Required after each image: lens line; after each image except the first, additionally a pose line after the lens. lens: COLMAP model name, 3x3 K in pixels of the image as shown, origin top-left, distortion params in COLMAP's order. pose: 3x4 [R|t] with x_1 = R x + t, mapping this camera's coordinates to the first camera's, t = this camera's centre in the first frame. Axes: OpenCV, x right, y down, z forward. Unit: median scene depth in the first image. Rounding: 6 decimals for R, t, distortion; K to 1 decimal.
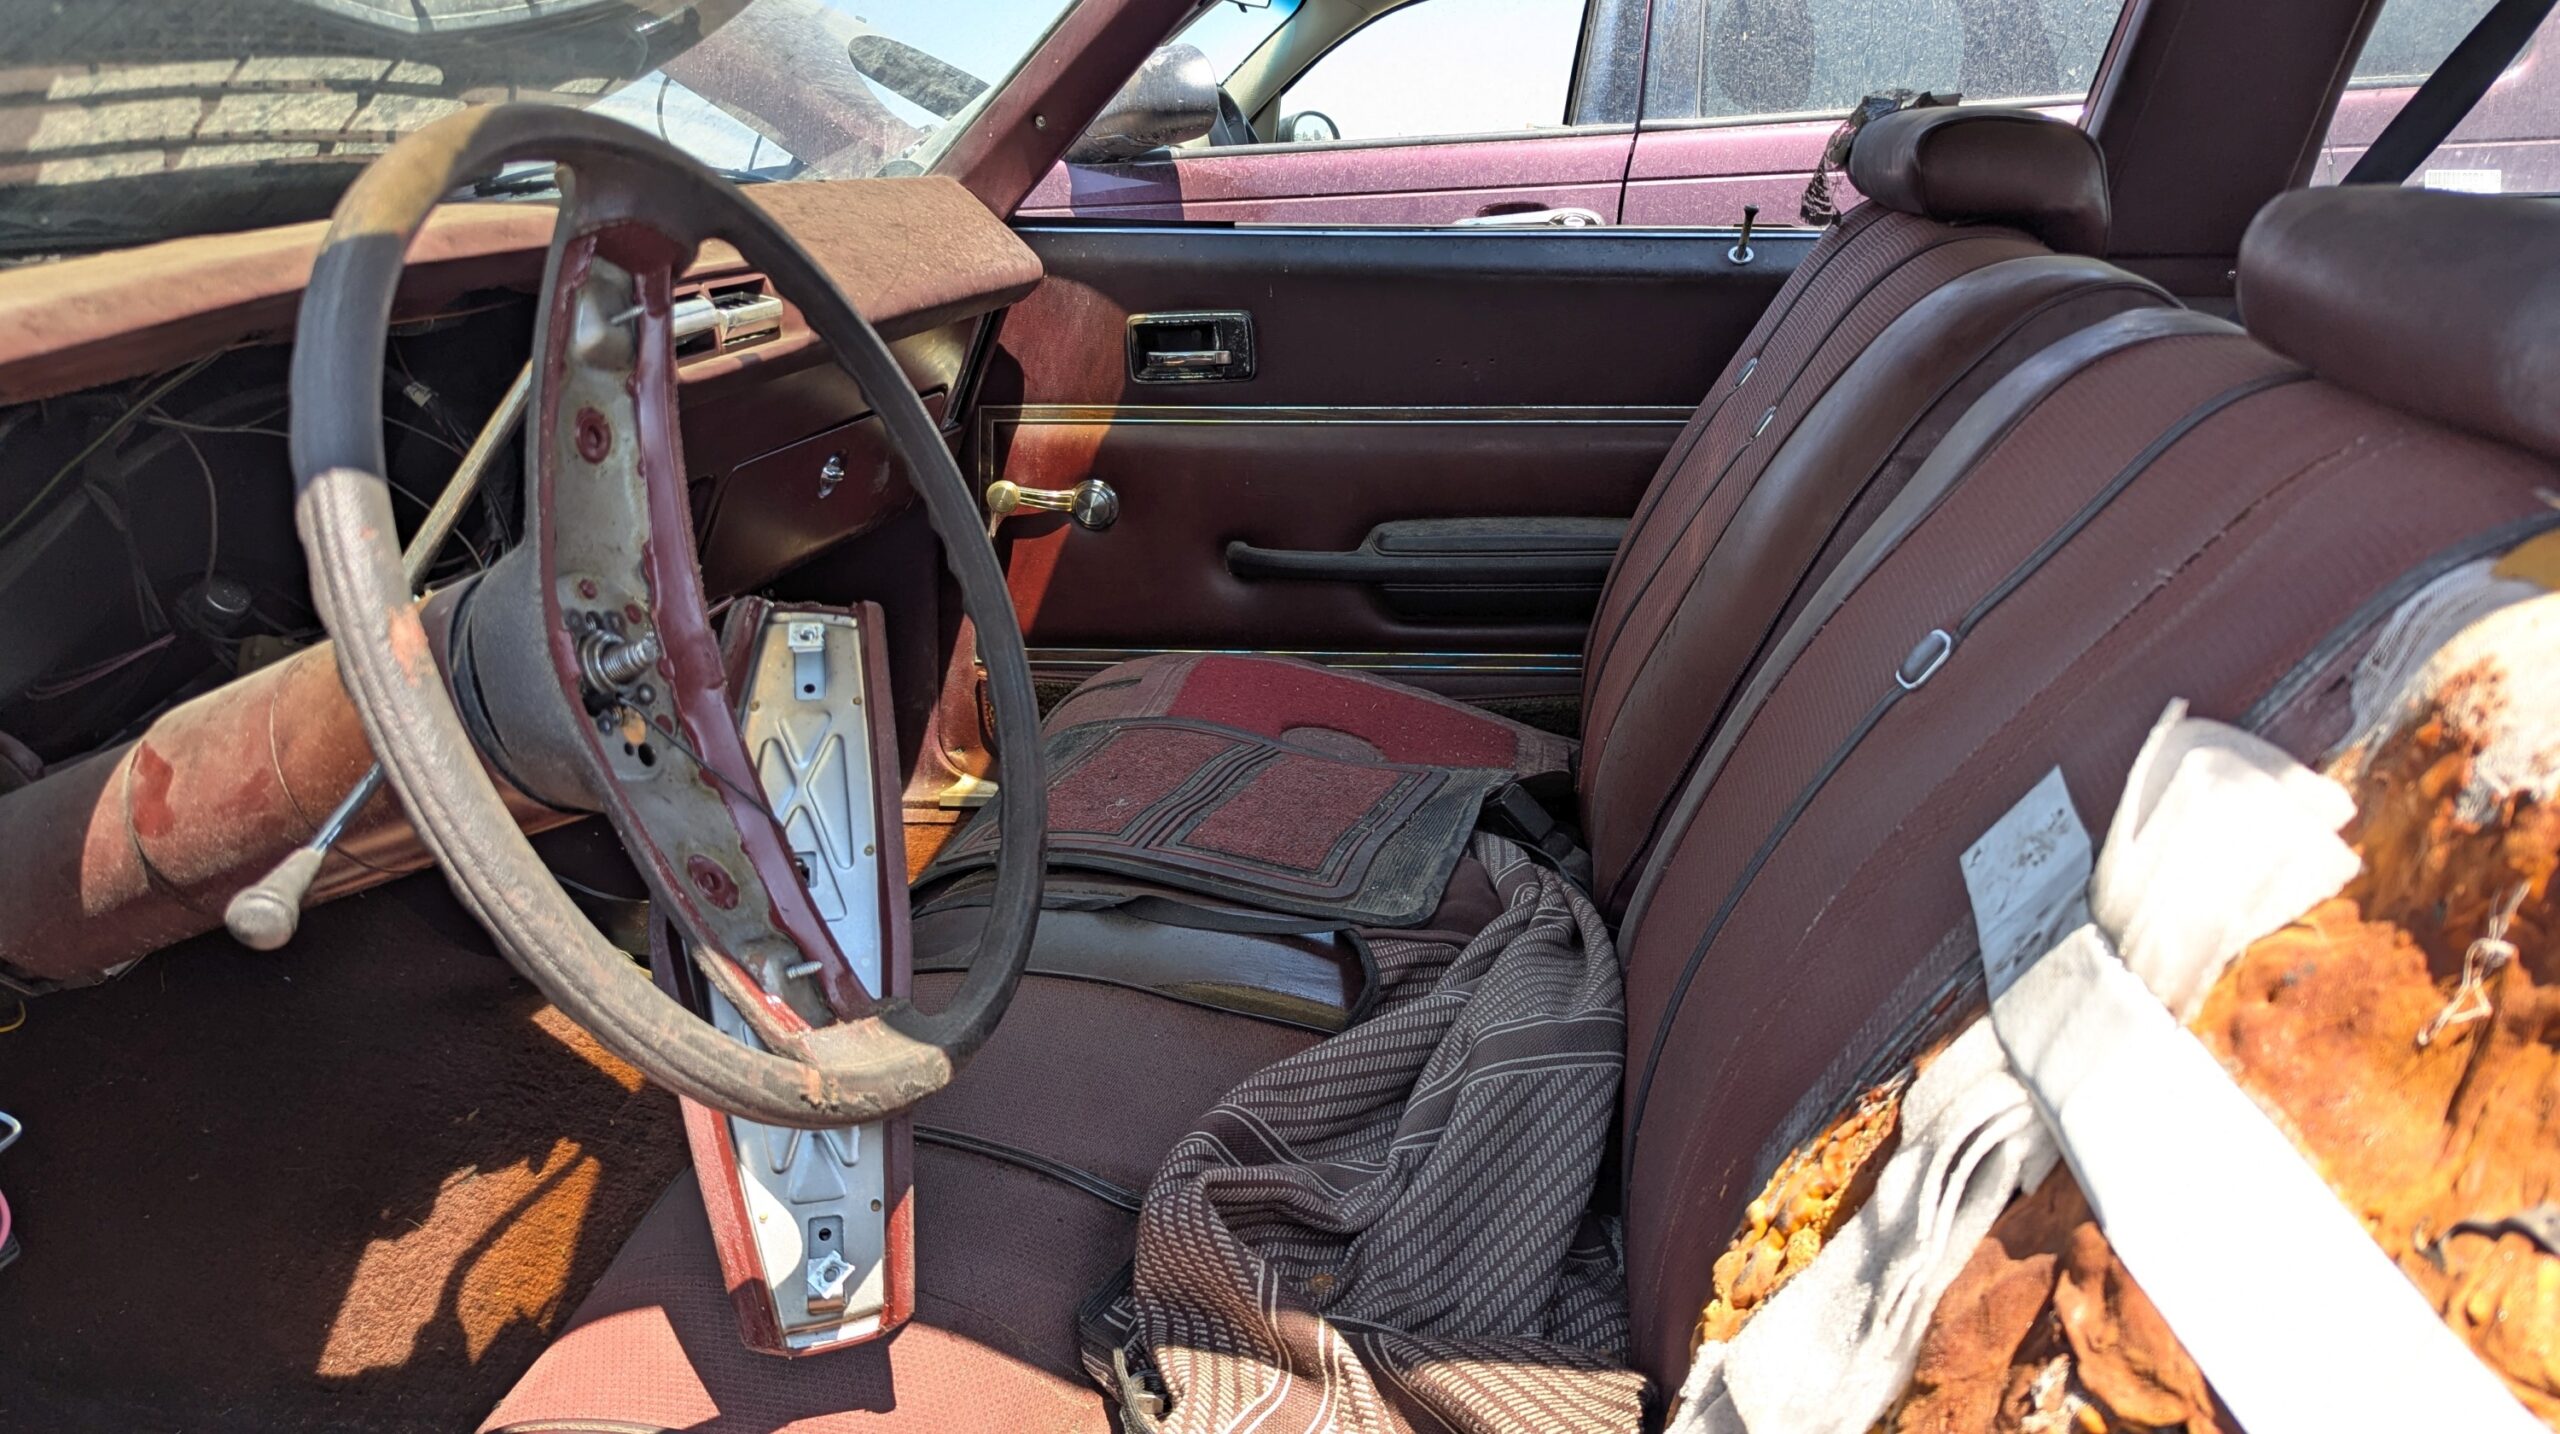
lens RADIAL K [[1857.0, 0, 1302.2], [0, 1857.0, 689.3], [0, 0, 1]] dist [0.055654, -0.053745]
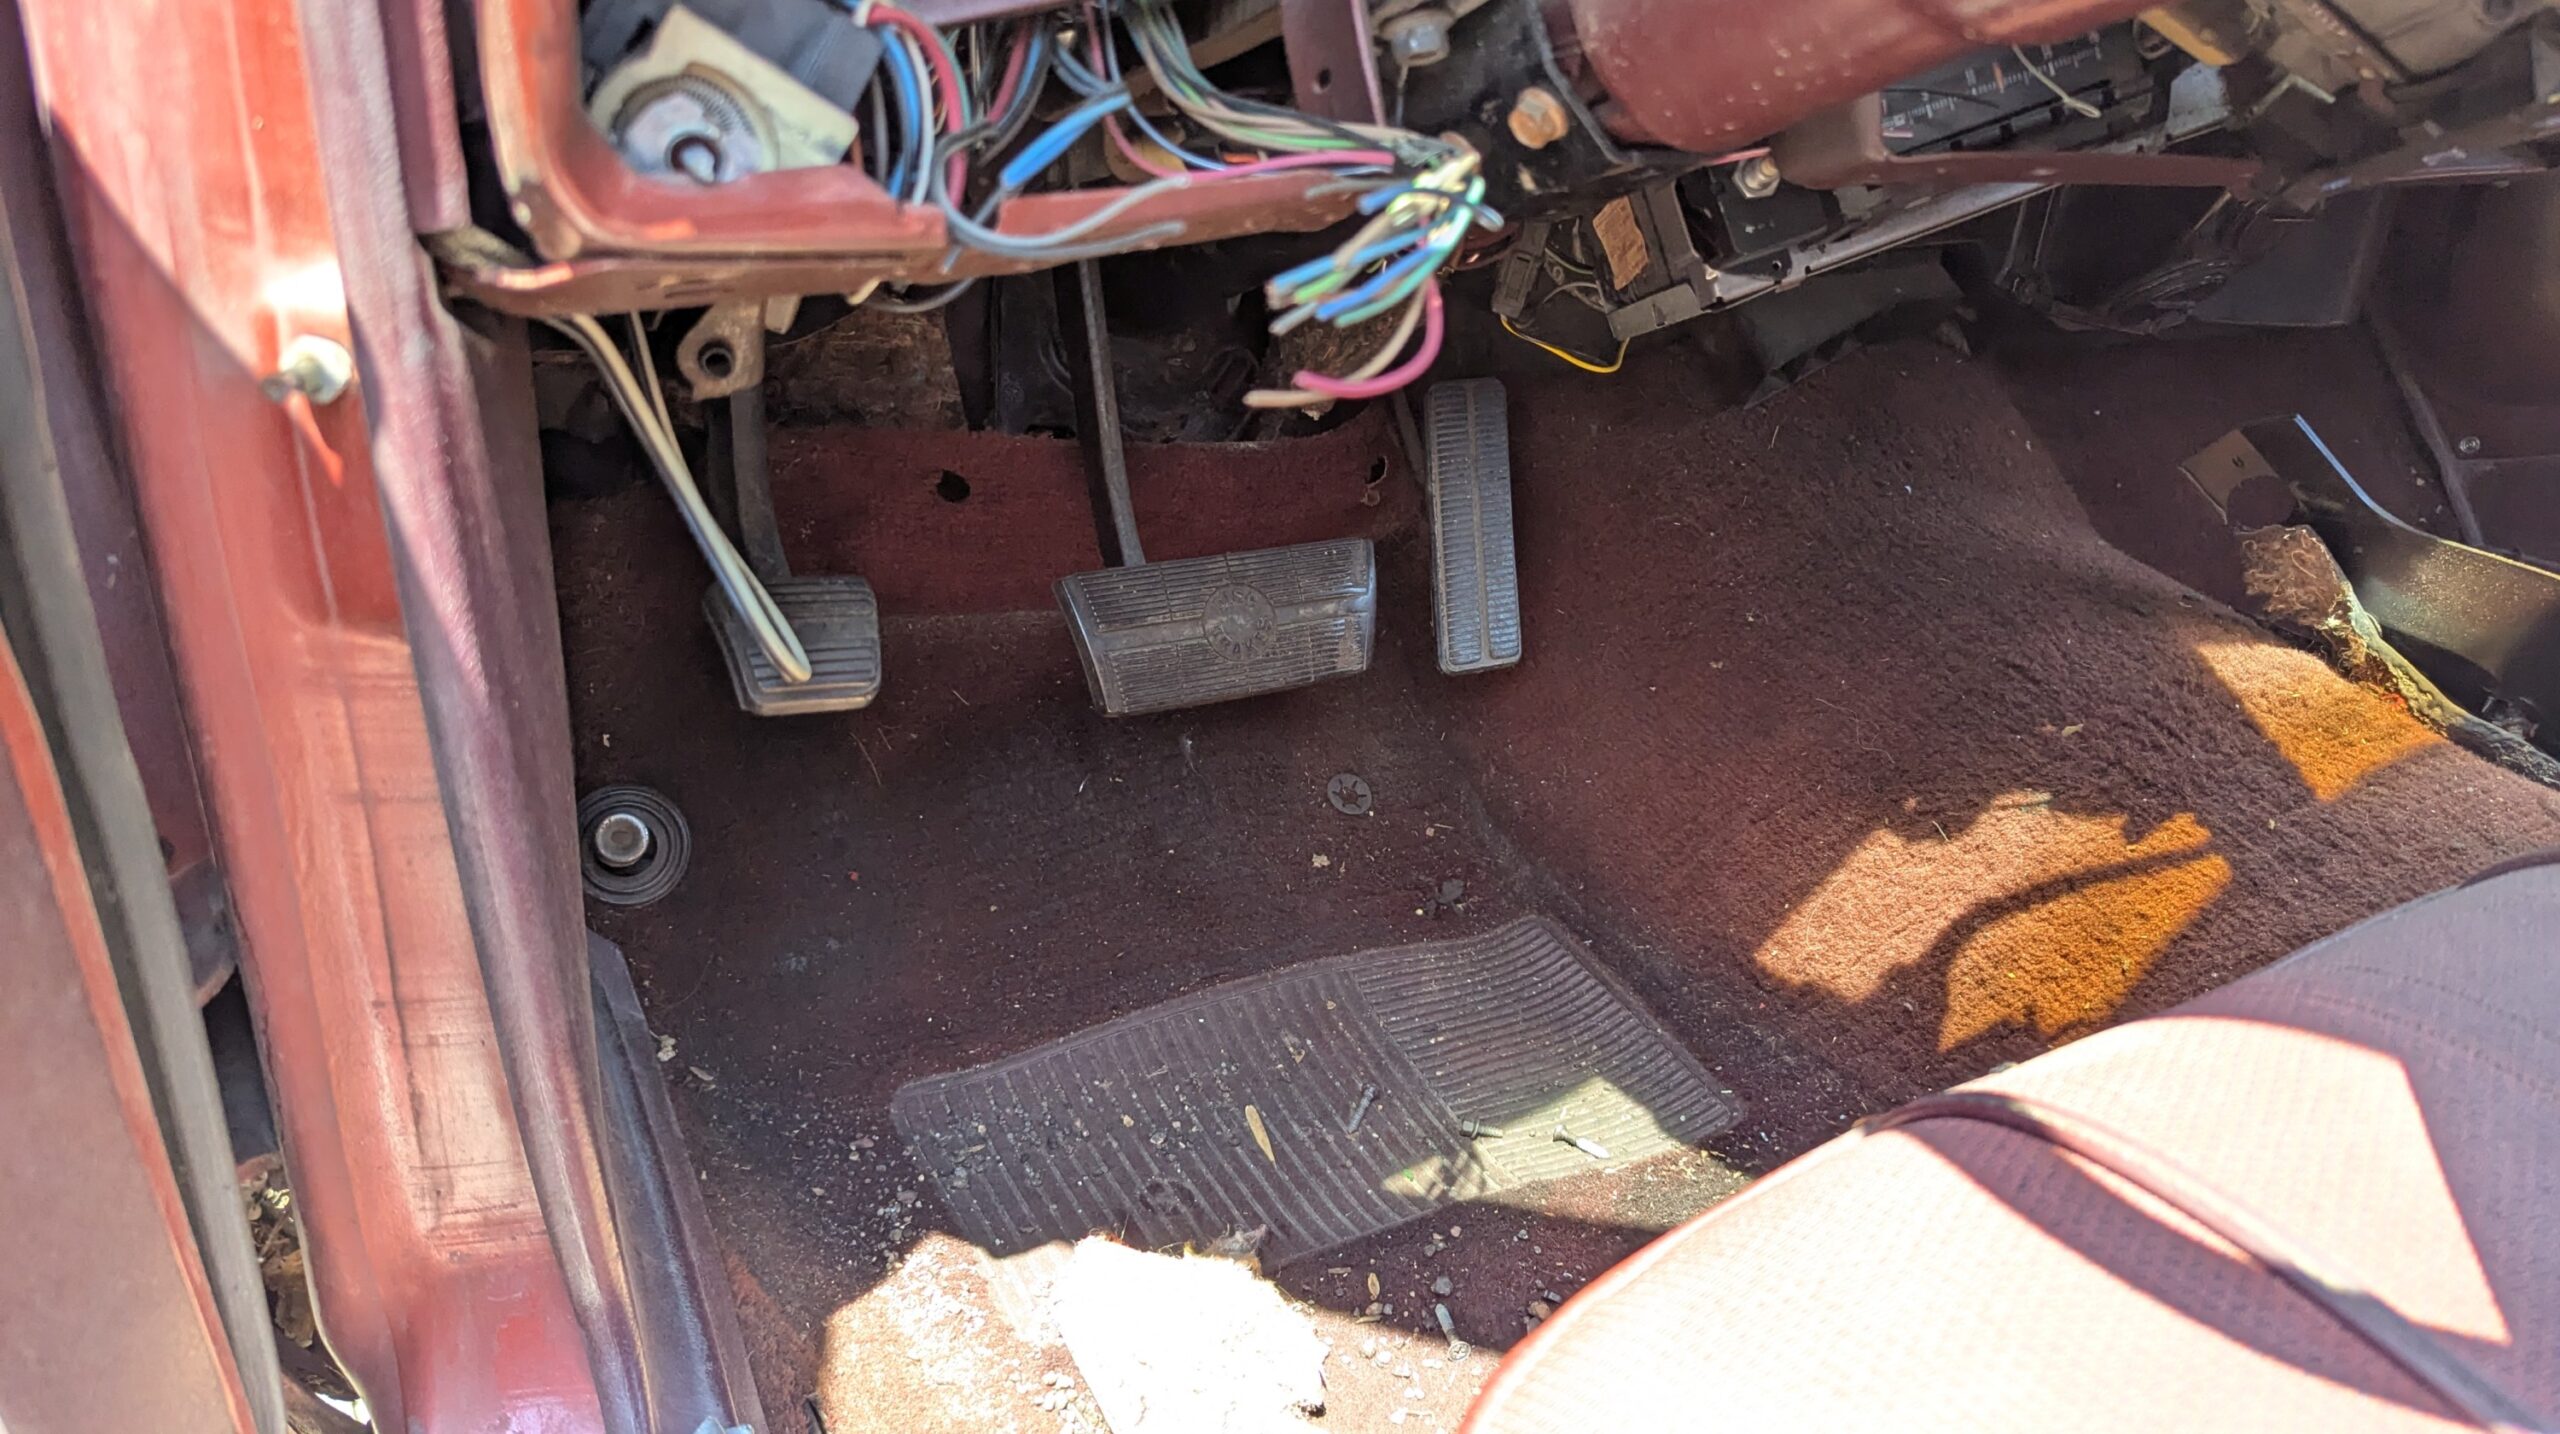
lens RADIAL K [[1857.0, 0, 1290.0], [0, 1857.0, 717.0], [0, 0, 1]] dist [0.055654, -0.053745]
pose [[0.624172, 0.366363, -0.690063, -0.163224], [-0.302310, 0.927692, 0.219079, 0.168606], [0.720429, 0.071869, 0.689795, 0.350759]]
